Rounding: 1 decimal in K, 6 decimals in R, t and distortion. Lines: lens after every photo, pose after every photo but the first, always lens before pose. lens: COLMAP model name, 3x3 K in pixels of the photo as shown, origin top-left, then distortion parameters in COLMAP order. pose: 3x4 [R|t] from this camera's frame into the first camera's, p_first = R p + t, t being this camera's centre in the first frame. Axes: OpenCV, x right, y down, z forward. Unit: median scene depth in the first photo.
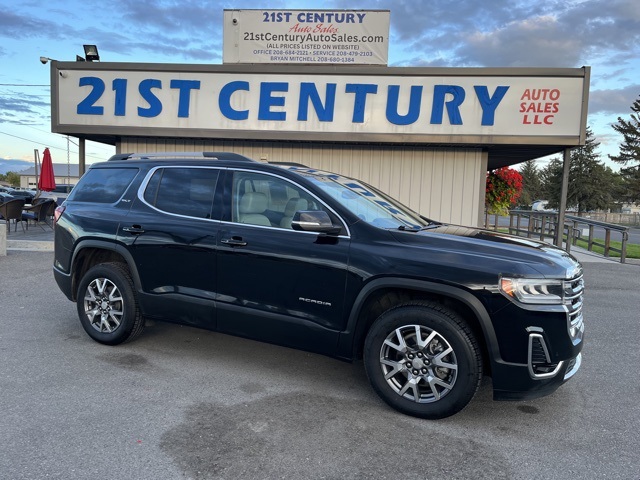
lens RADIAL K [[486.3, 0, 316.3], [0, 486.3, 241.7], [0, 0, 1]] dist [0.072808, -0.100416]
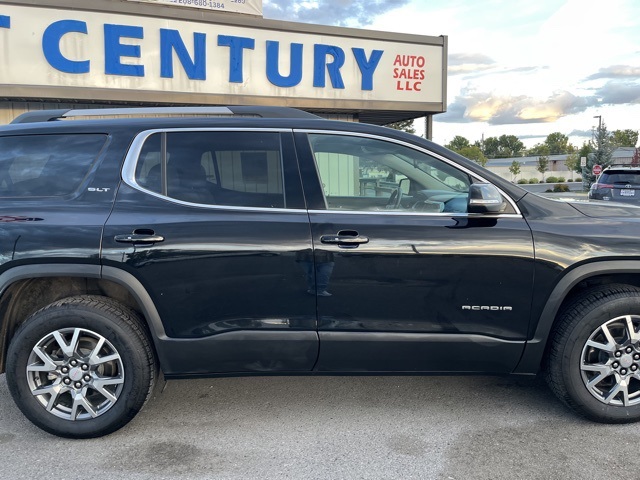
lens RADIAL K [[486.3, 0, 314.0], [0, 486.3, 236.8], [0, 0, 1]] dist [0.072808, -0.100416]
pose [[0.883144, -0.110886, 0.455808, -0.221937], [0.091154, 0.993705, 0.065126, -0.021869], [-0.460161, -0.015967, 0.887692, 0.186108]]
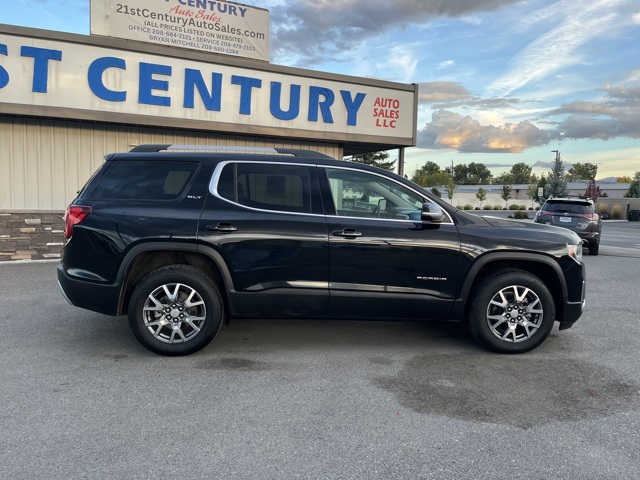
lens RADIAL K [[486.3, 0, 323.5], [0, 486.3, 235.2], [0, 0, 1]] dist [0.072808, -0.100416]
pose [[0.849031, -0.060617, 0.524854, -0.342562], [0.052923, 0.998158, 0.029669, -0.013591], [-0.525685, 0.002587, 0.850675, 0.044397]]
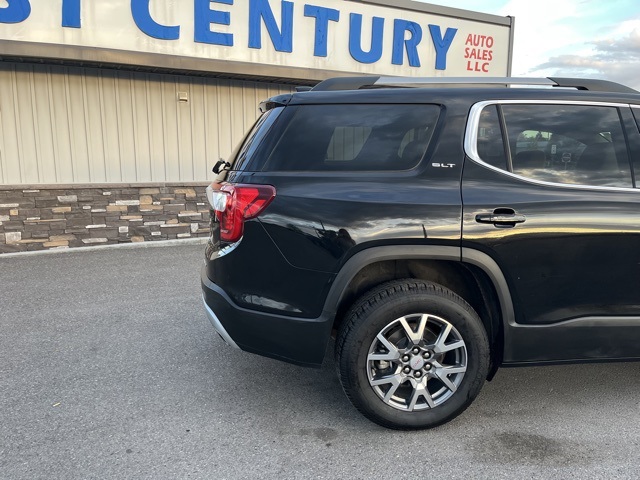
lens RADIAL K [[486.3, 0, 312.2], [0, 486.3, 242.3], [0, 0, 1]] dist [0.072808, -0.100416]
pose [[0.840653, -0.126767, 0.526529, -0.410331], [0.074655, 0.990063, 0.119174, -0.038333], [-0.536404, -0.060876, 0.841763, 0.317545]]
